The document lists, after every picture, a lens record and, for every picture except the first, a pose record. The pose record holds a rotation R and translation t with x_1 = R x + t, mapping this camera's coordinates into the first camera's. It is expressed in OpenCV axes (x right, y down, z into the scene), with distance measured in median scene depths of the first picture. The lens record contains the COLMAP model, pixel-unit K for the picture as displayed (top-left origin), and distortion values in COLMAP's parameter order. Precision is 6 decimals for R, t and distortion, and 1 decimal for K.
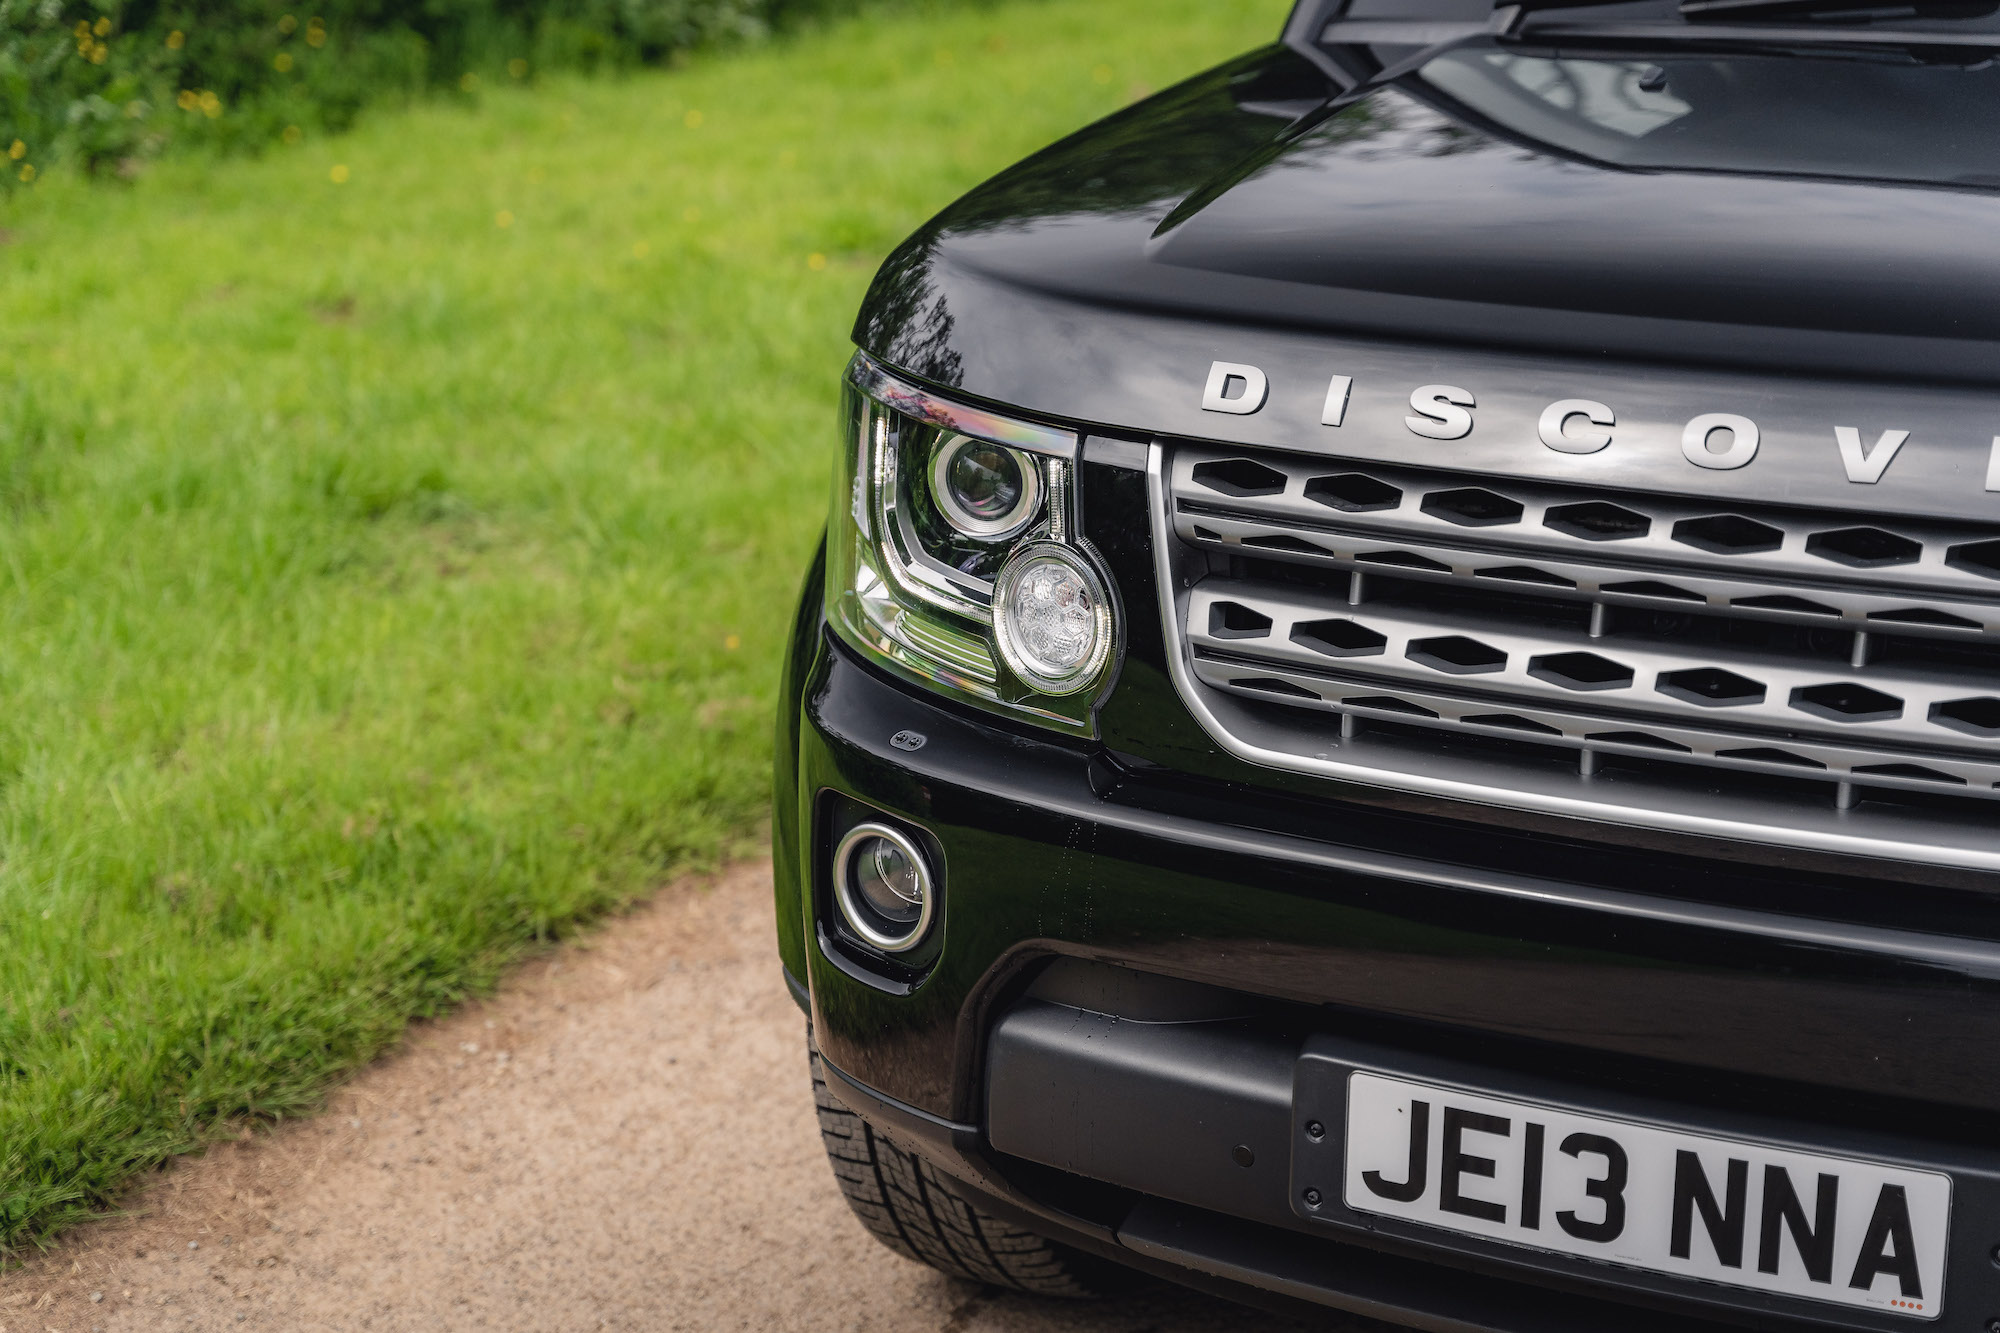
lens RADIAL K [[3533.7, 0, 1051.9], [0, 3533.7, 693.0], [0, 0, 1]] dist [0.007952, 0.305794]
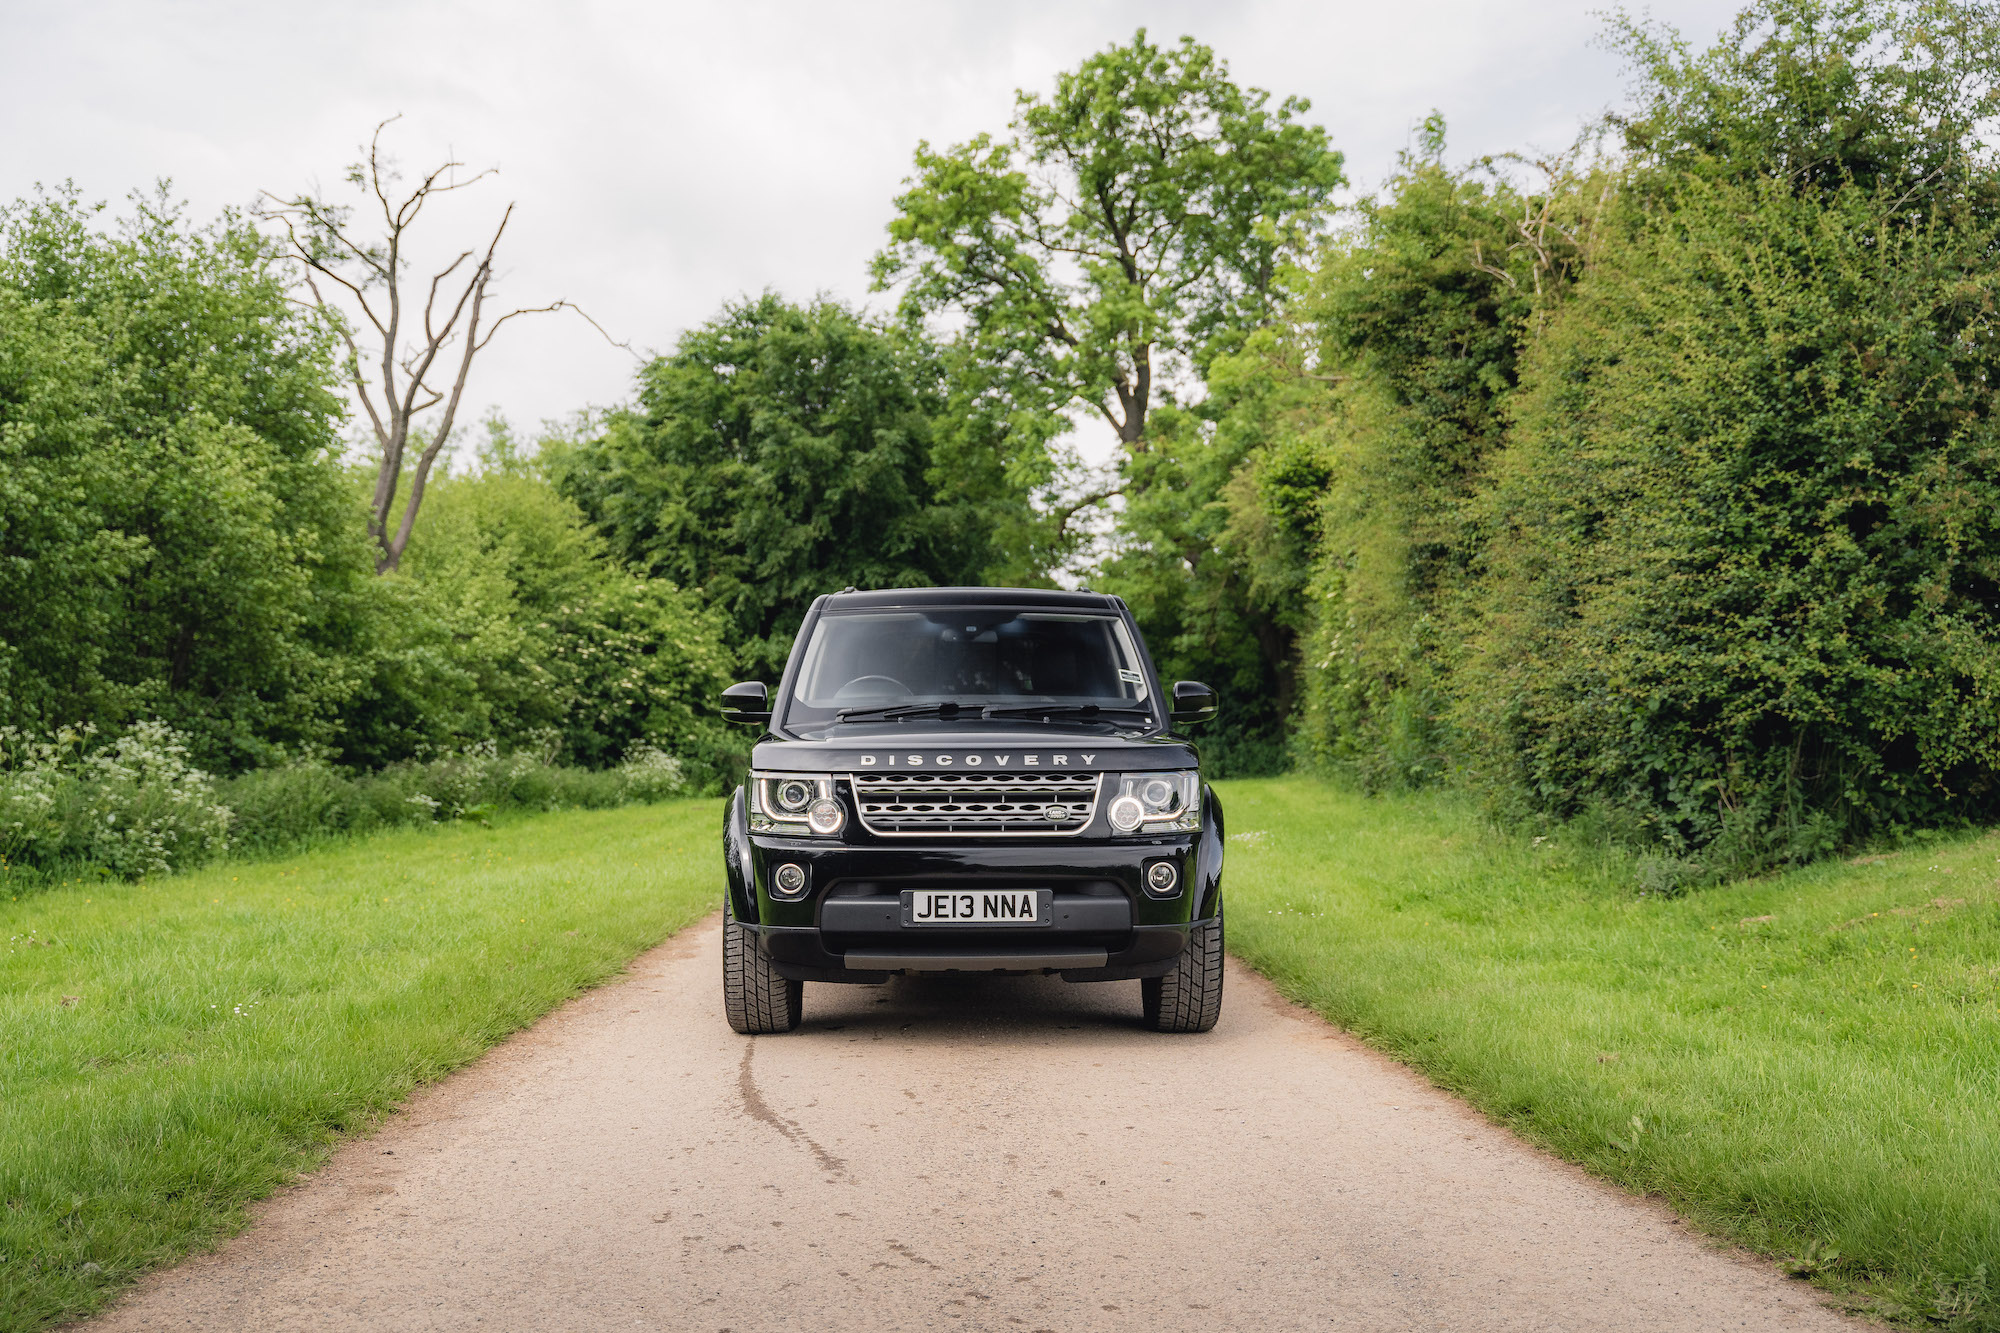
lens RADIAL K [[1983.9, 0, 1000.0], [0, 1983.9, 666.5], [0, 0, 1]] dist [-0.000017, -0.011125]
pose [[0.894120, 0.018253, 0.447455, -1.042163], [0.126223, 0.948387, -0.290911, 0.626585], [-0.429671, 0.316588, 0.845668, -1.459620]]
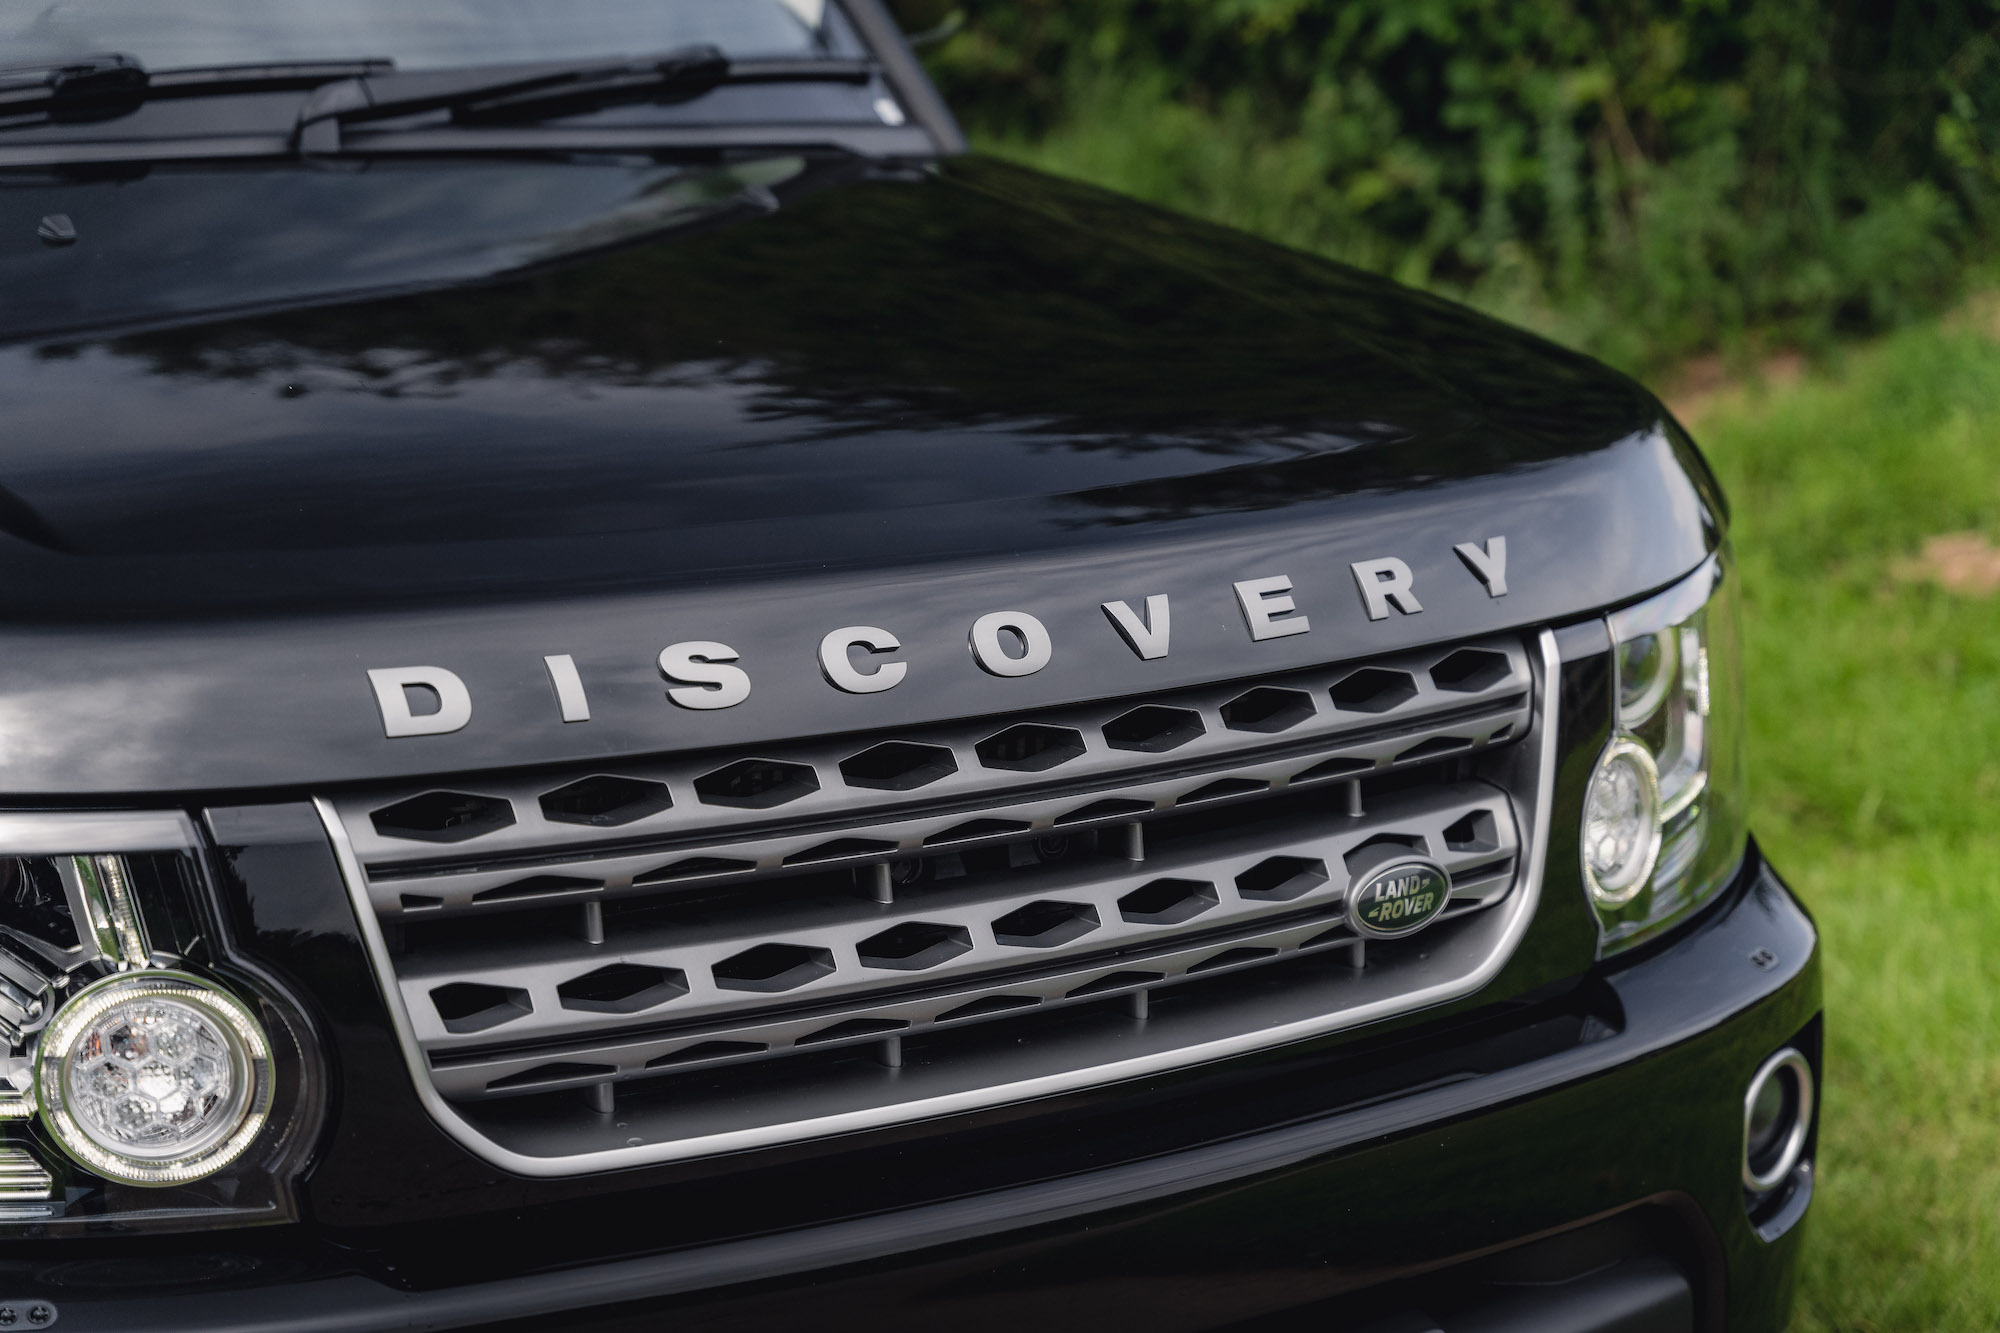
lens RADIAL K [[3995.8, 0, 998.2], [0, 3995.8, 851.4], [0, 0, 1]] dist [0.023246, -0.052694]
pose [[0.493868, -0.224445, 0.840071, -0.624859], [0.205061, 0.968926, 0.138319, -0.153263], [-0.845011, 0.103954, 0.524547, 0.485735]]
